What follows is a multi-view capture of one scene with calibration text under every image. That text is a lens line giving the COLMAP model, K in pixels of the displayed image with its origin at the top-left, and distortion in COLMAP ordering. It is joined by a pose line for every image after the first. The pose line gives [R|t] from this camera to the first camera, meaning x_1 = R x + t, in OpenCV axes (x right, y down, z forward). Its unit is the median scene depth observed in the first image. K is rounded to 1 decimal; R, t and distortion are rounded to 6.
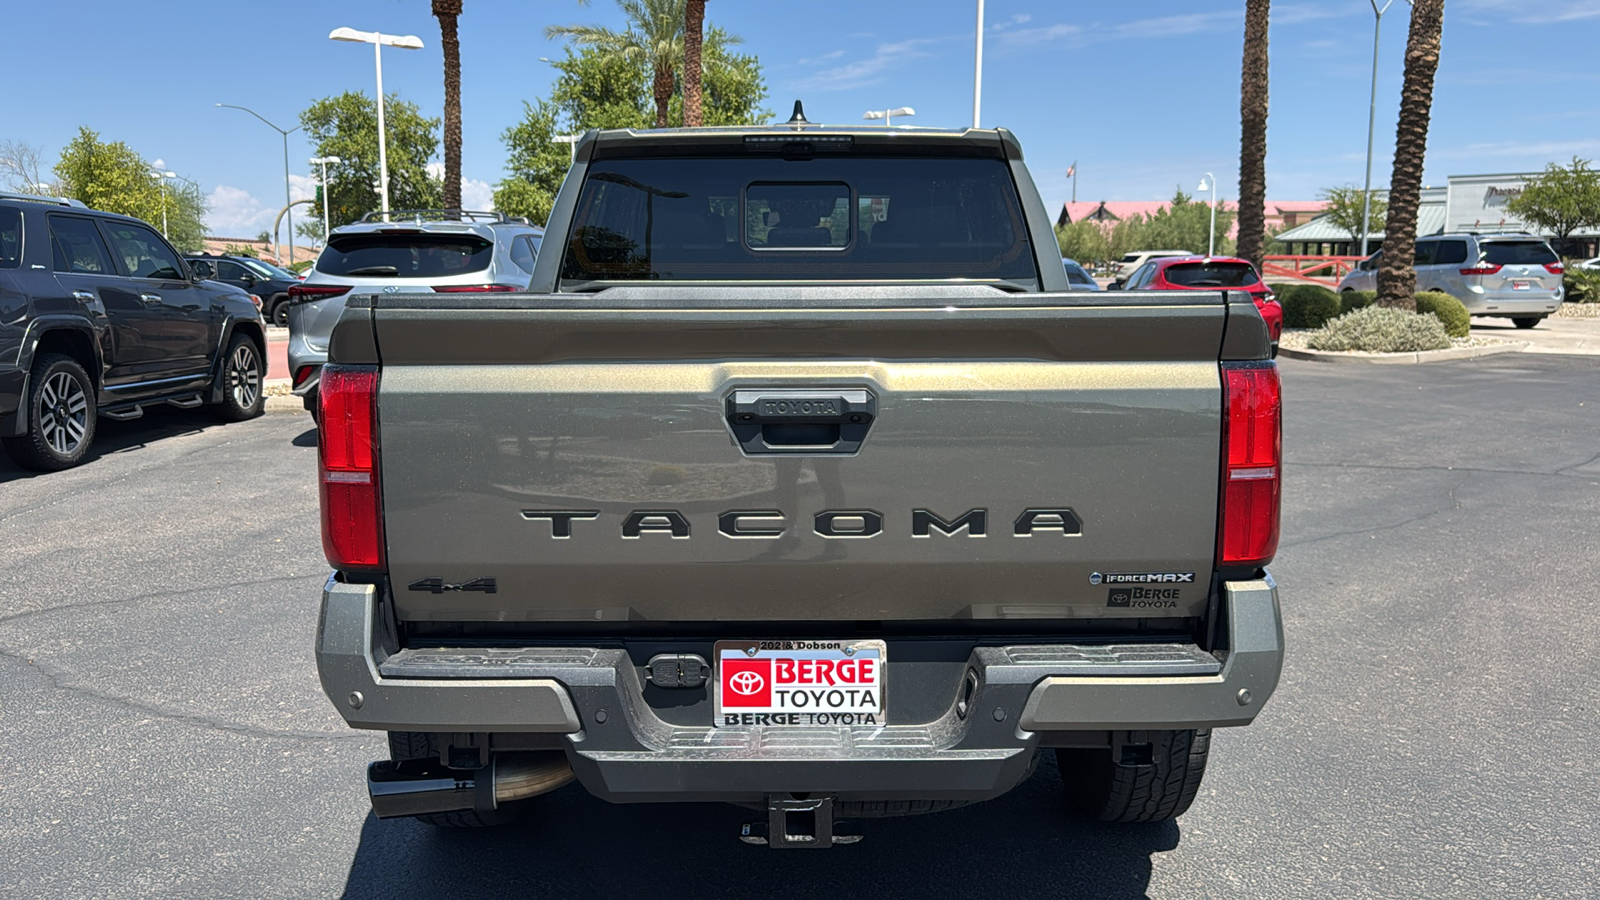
lens RADIAL K [[1323.4, 0, 848.6], [0, 1323.4, 431.4], [0, 0, 1]] dist [0.094164, -0.131983]
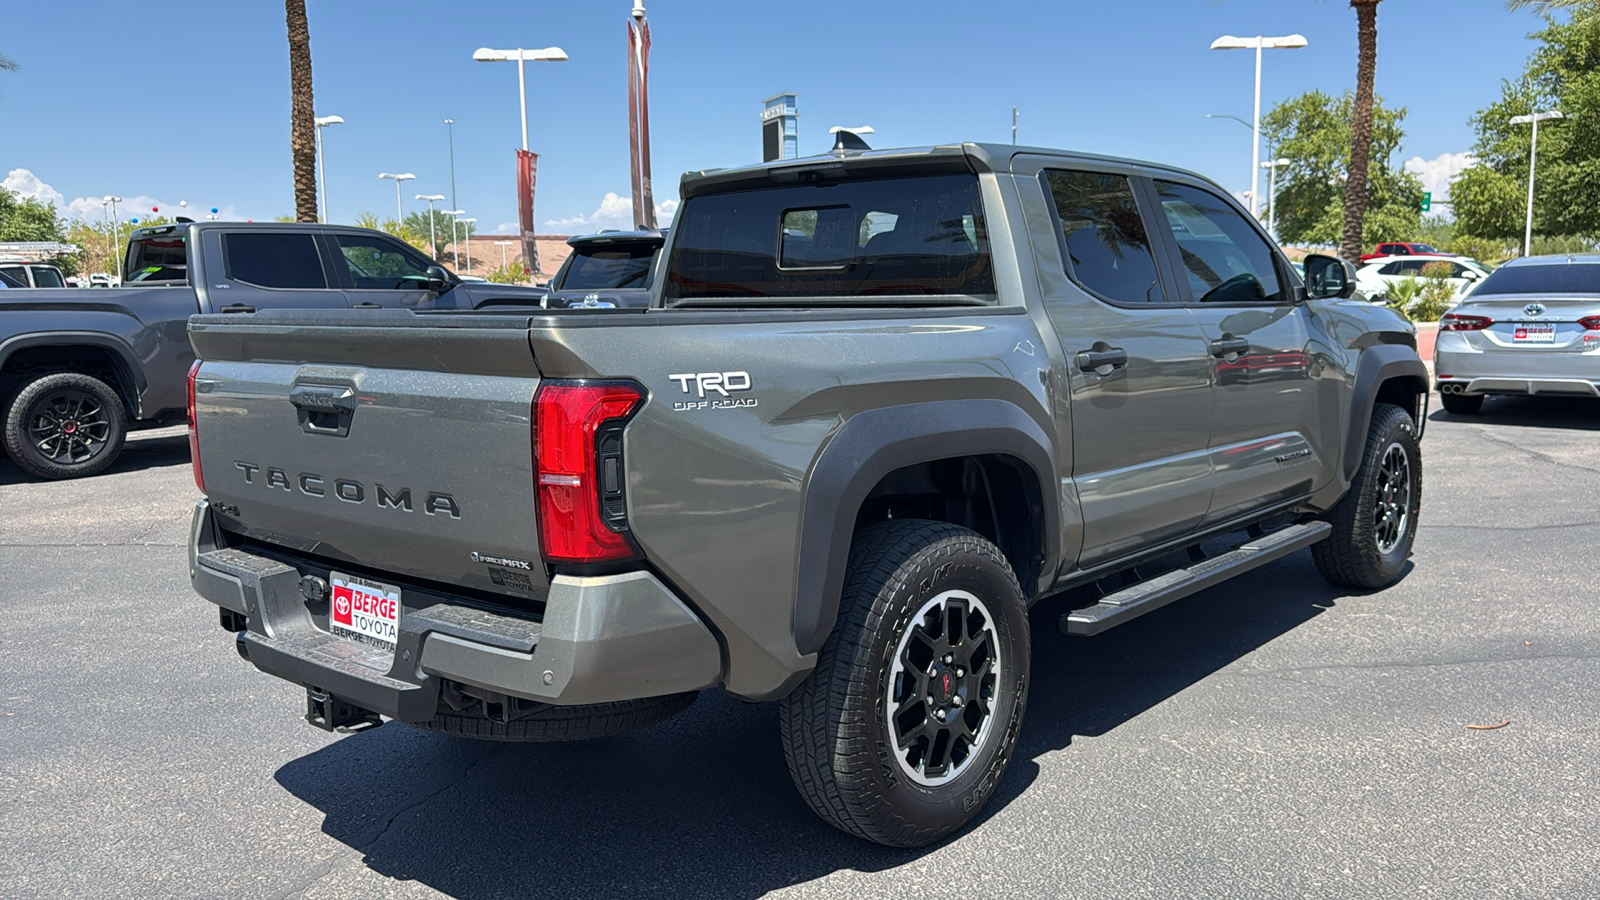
lens RADIAL K [[1323.4, 0, 763.7], [0, 1323.4, 423.4], [0, 0, 1]] dist [0.094164, -0.131983]
pose [[0.744565, 0.059393, -0.664902, 1.050566], [-0.064329, 0.997782, 0.017091, -0.040736], [0.664443, 0.030047, 0.746735, 0.255502]]
